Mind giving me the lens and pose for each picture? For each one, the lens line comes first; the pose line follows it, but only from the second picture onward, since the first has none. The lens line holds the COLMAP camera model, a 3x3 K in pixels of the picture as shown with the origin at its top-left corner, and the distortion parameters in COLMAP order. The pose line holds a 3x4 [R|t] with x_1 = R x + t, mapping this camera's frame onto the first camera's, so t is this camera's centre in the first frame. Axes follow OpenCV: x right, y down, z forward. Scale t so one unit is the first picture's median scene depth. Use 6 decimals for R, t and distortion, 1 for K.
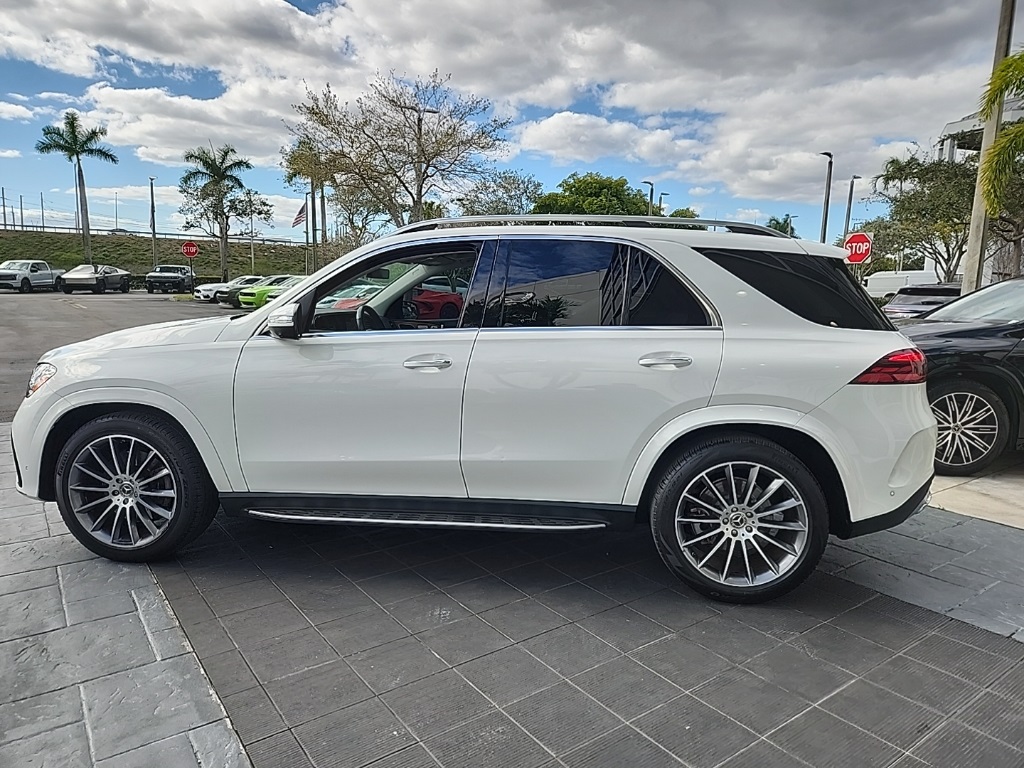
lens RADIAL K [[684.9, 0, 514.9], [0, 684.9, 384.6], [0, 0, 1]] dist [0.080362, -0.063109]
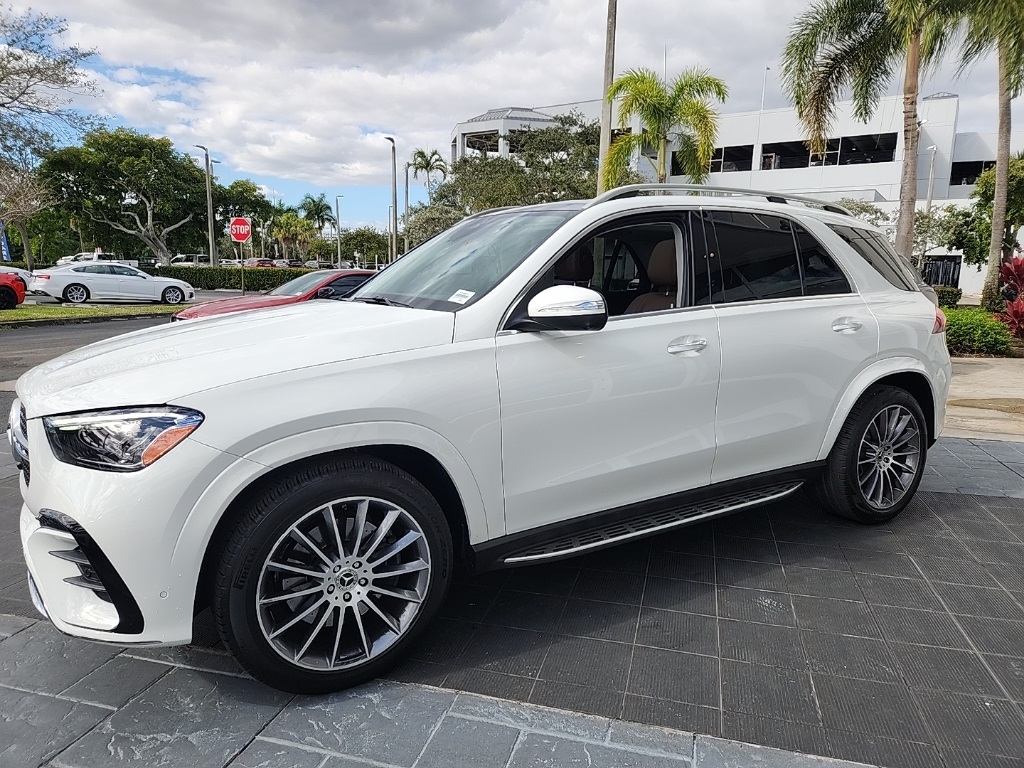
lens RADIAL K [[684.9, 0, 514.9], [0, 684.9, 384.6], [0, 0, 1]] dist [0.080362, -0.063109]
pose [[0.784723, -0.116762, 0.608750, -0.812160], [0.097224, 0.993127, 0.065160, -0.058246], [-0.612174, 0.008053, 0.790682, 0.391814]]
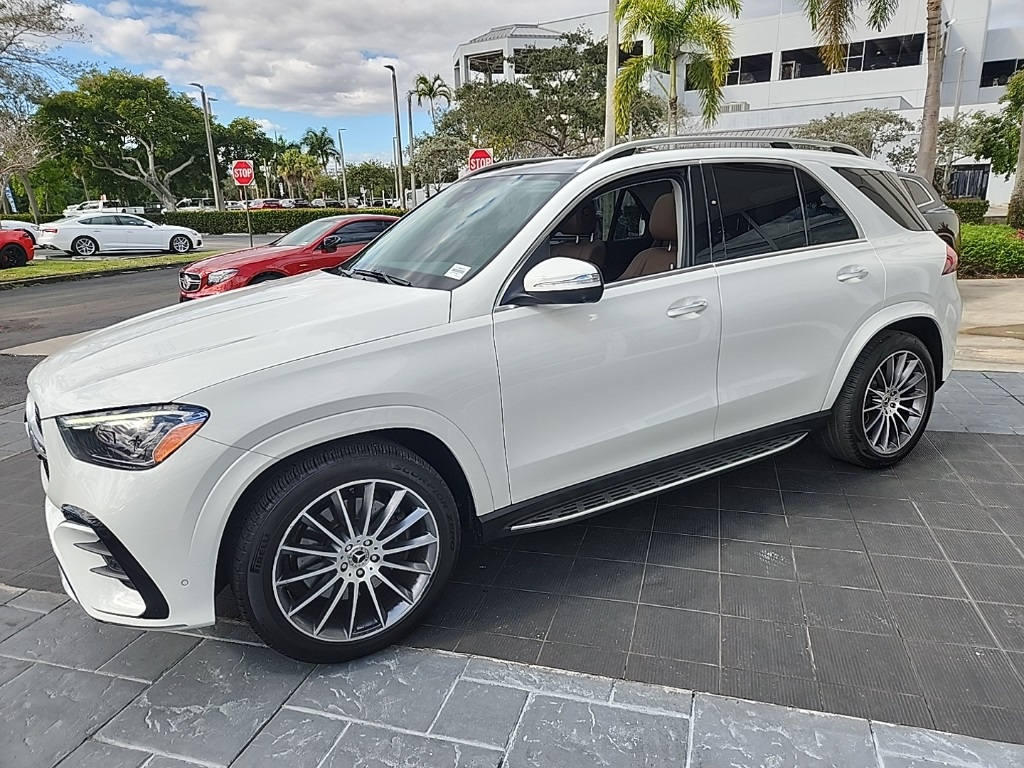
lens RADIAL K [[688.3, 0, 518.0], [0, 688.3, 380.3], [0, 0, 1]] dist [0.079153, -0.062424]
pose [[0.790596, -0.202362, 0.577934, -0.796954], [0.137944, 0.978412, 0.153885, -0.102561], [-0.596598, -0.041939, 0.801444, 0.371728]]
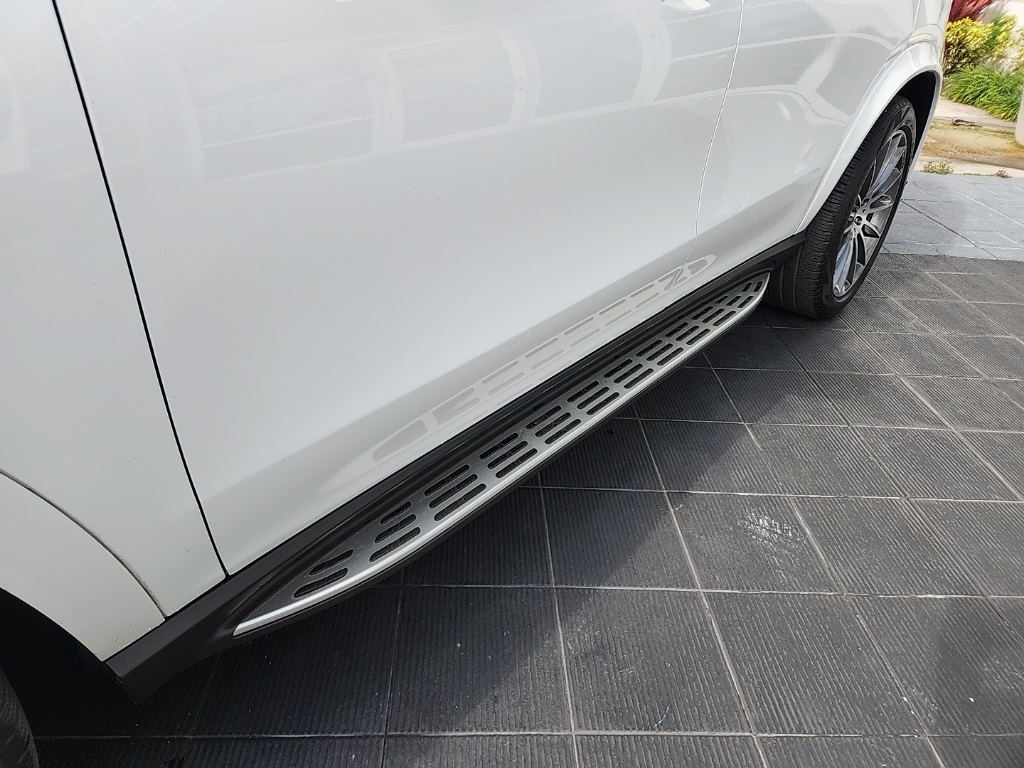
lens RADIAL K [[684.9, 0, 514.9], [0, 684.9, 384.6], [0, 0, 1]] dist [0.080362, -0.063109]
pose [[0.555738, -0.421517, 0.716574, -0.475237], [0.051048, 0.877608, 0.476653, -0.023155], [-0.829789, -0.228315, 0.509238, 0.795036]]
